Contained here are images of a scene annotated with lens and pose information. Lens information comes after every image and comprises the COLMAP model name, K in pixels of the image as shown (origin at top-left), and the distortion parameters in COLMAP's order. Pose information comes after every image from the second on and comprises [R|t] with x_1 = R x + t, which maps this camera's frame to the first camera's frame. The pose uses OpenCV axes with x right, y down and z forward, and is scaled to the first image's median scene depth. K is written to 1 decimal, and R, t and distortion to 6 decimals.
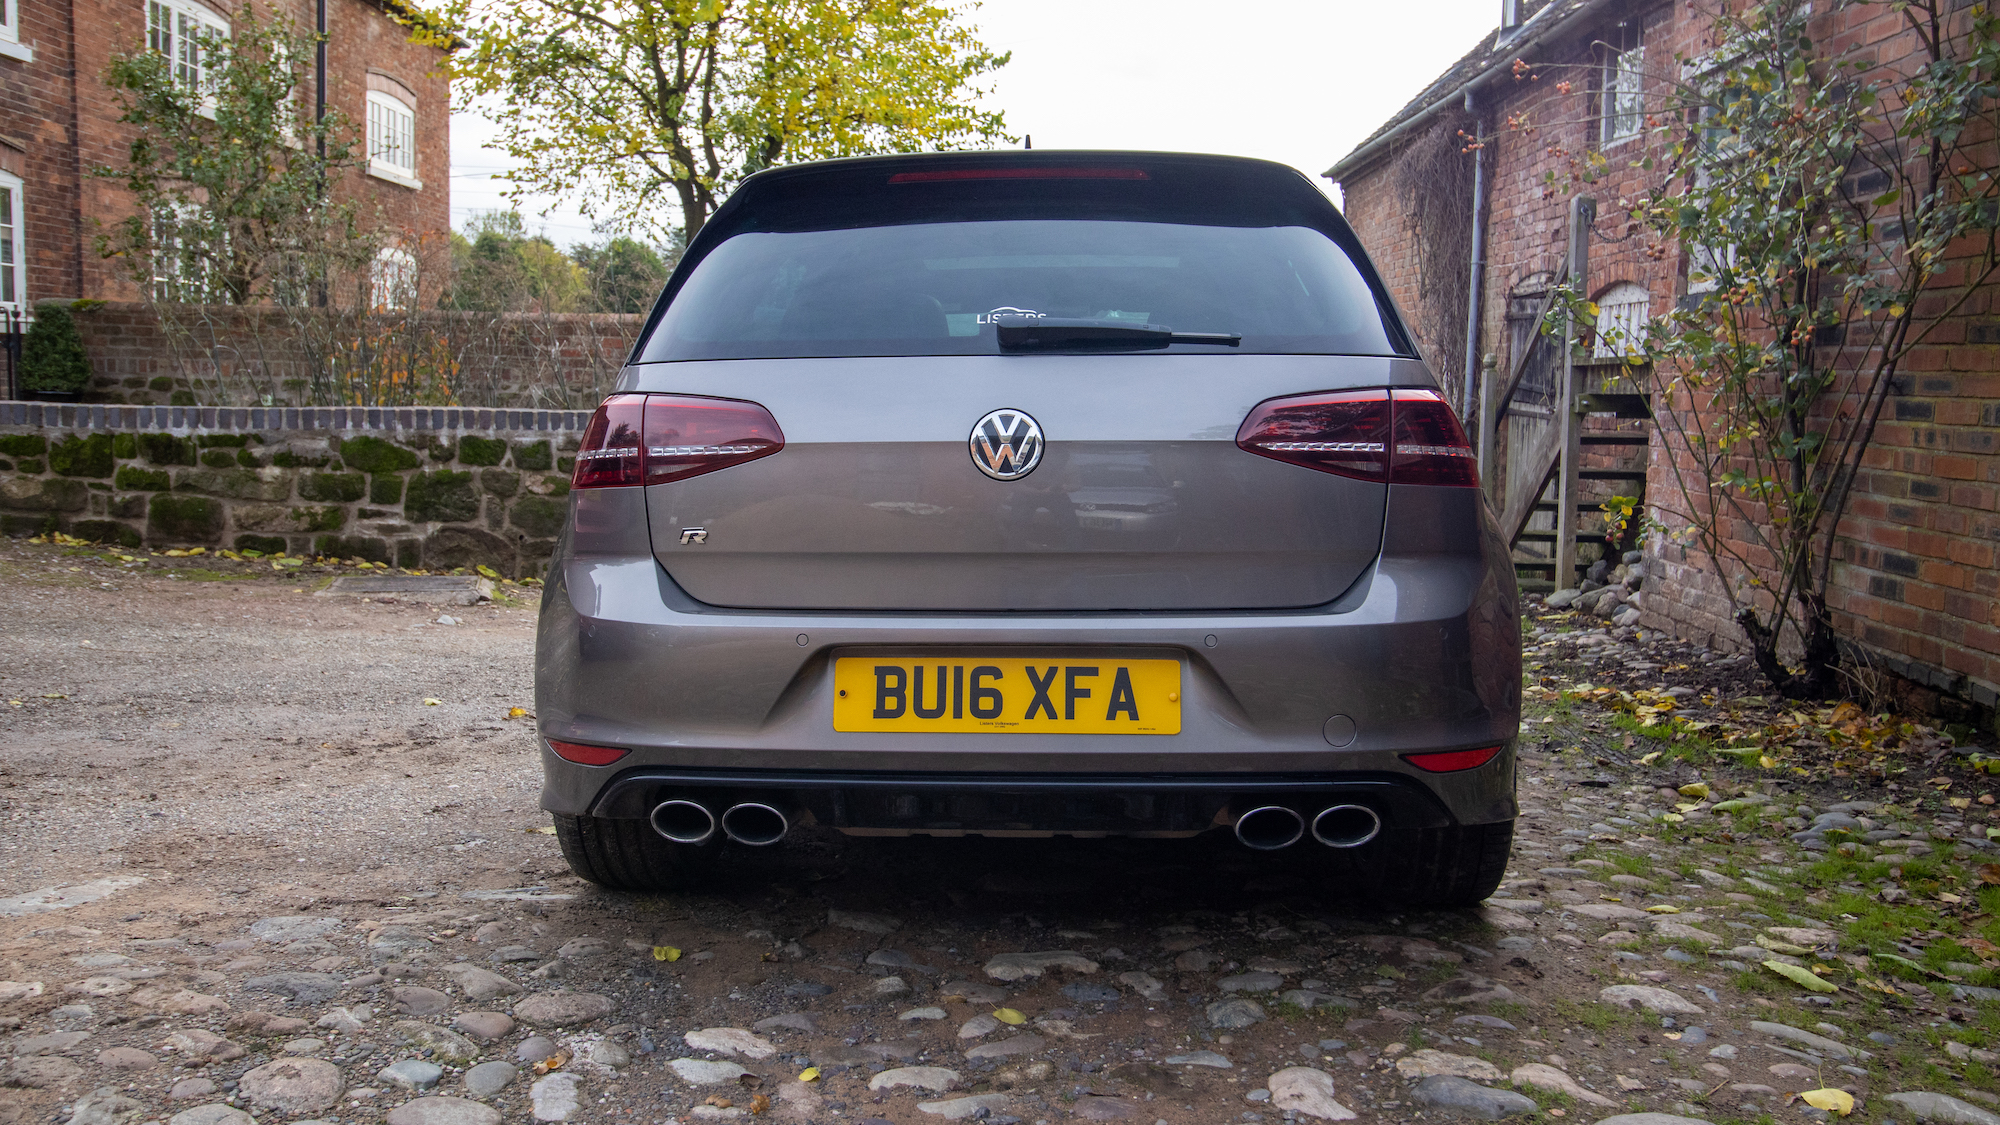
lens RADIAL K [[1523.4, 0, 1031.4], [0, 1523.4, 521.4], [0, 0, 1]] dist [0.010424, -0.007324]
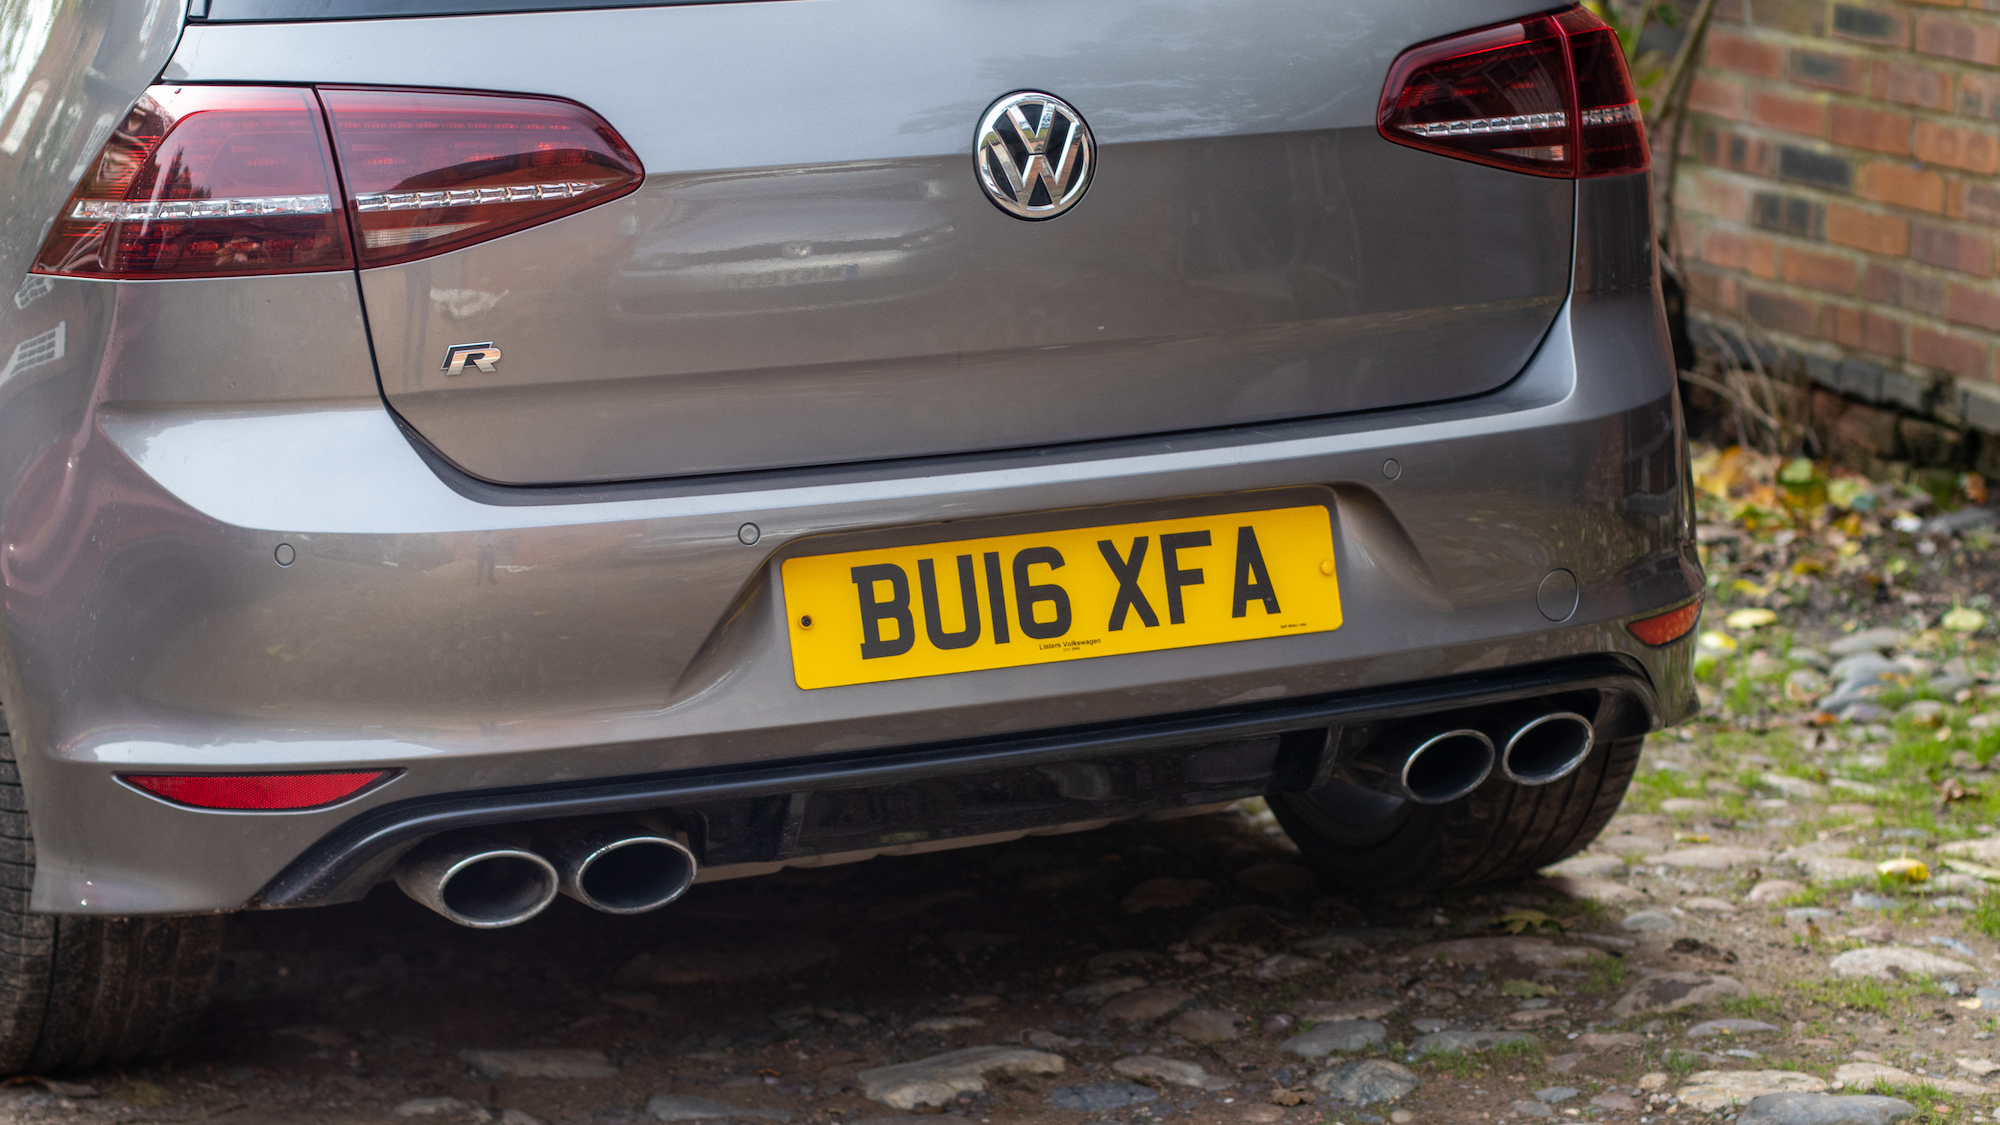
lens RADIAL K [[4624.2, 0, 1000.0], [0, 4624.2, 562.5], [0, 0, 1]] dist [-0.173534, 0.440141]
pose [[0.886556, -0.100764, 0.451513, -0.706401], [0.042894, 0.989691, 0.136645, -0.117425], [-0.460628, -0.101776, 0.881739, -0.449884]]
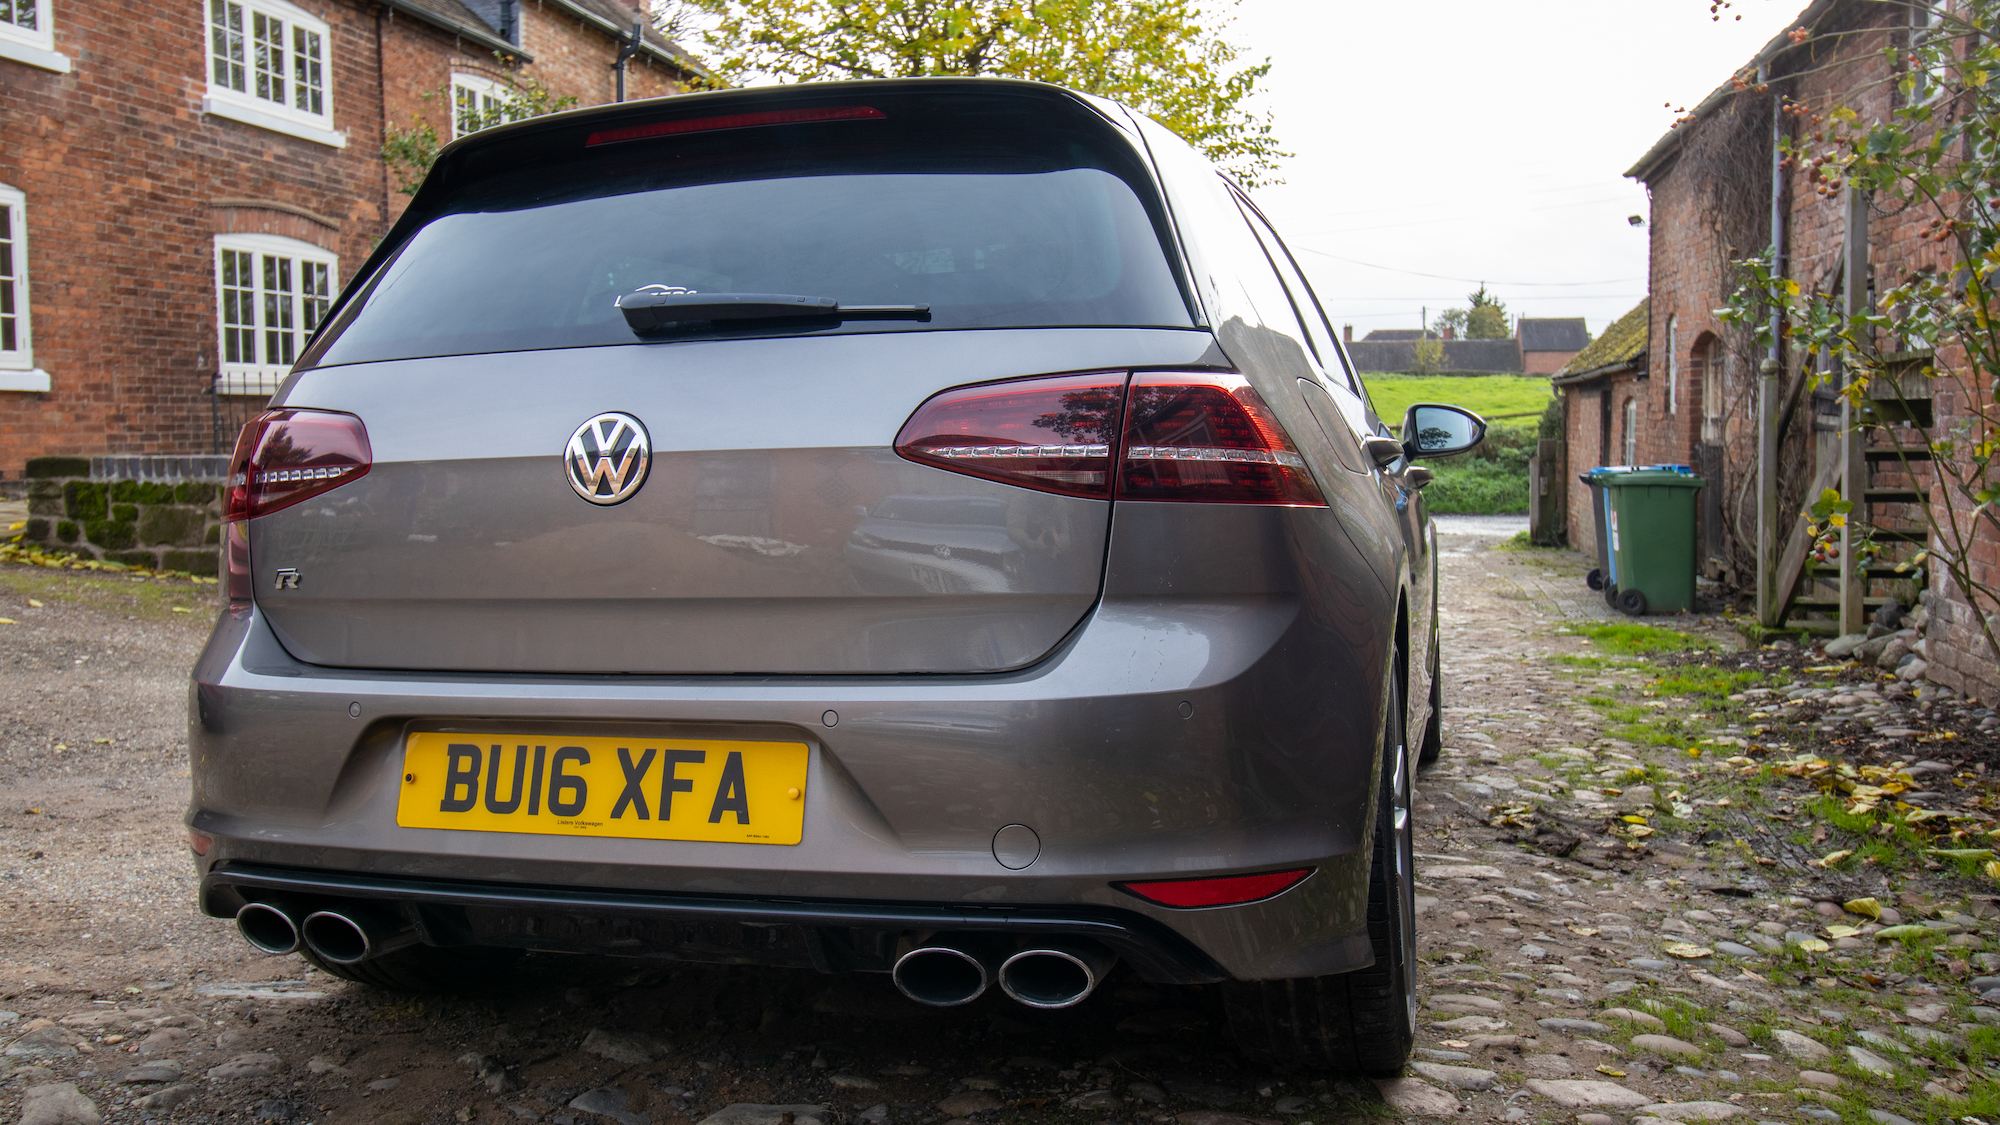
lens RADIAL K [[1541.8, 0, 1002.2], [0, 1541.8, 518.8], [0, 0, 1]] dist [0.003739, -0.003432]
pose [[0.974132, -0.015386, -0.225454, 0.306463], [0.009179, 0.999550, -0.028554, 0.003723], [0.225792, 0.025746, 0.973835, 0.247001]]
